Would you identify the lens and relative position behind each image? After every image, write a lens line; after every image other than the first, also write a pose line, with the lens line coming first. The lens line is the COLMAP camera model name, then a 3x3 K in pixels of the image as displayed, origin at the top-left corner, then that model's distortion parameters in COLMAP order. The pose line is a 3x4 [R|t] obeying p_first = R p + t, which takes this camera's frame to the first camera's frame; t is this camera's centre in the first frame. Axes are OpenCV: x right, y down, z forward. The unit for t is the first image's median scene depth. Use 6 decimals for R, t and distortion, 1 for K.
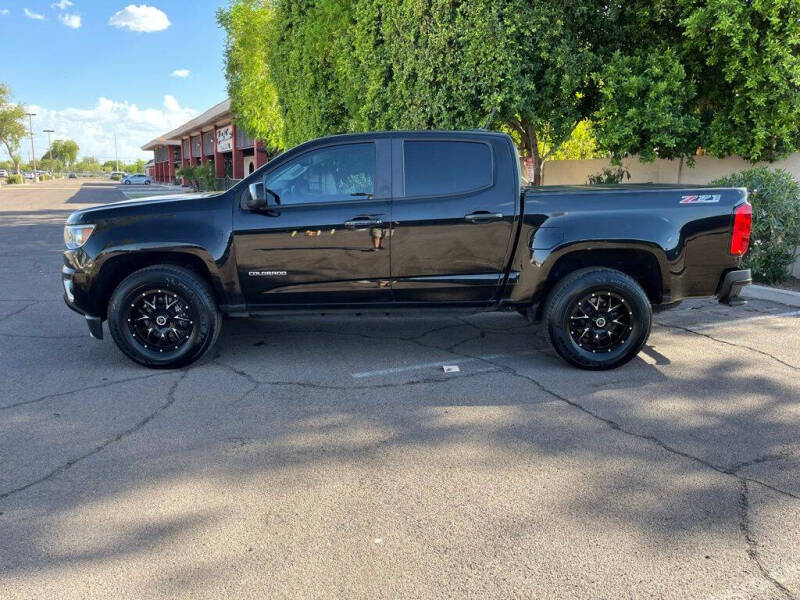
lens RADIAL K [[613.0, 0, 398.9], [0, 613.0, 296.0], [0, 0, 1]] dist [0.052731, -0.069253]
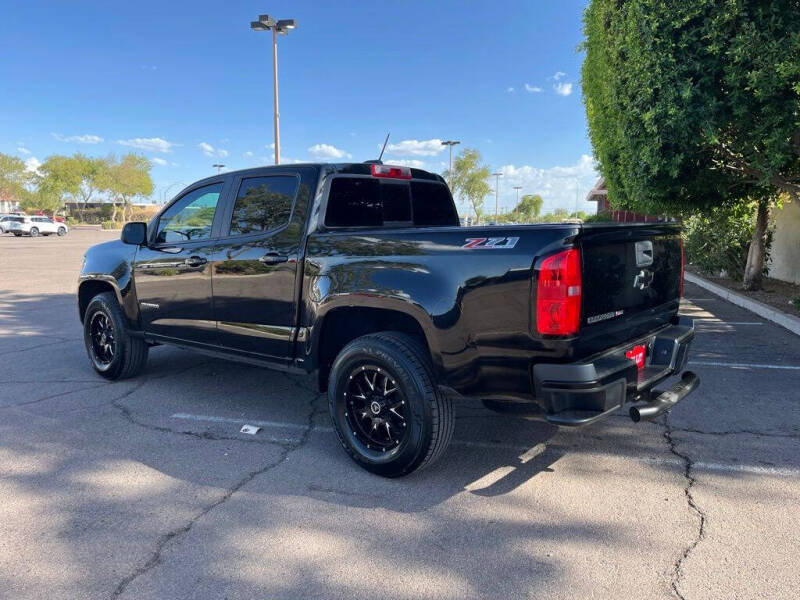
lens RADIAL K [[613.0, 0, 397.0], [0, 613.0, 296.6], [0, 0, 1]] dist [0.052731, -0.069253]
pose [[0.748564, 0.068650, -0.659499, 0.453995], [-0.119219, 0.992351, -0.032021, -0.037814], [0.652256, 0.102595, 0.751023, 0.251400]]
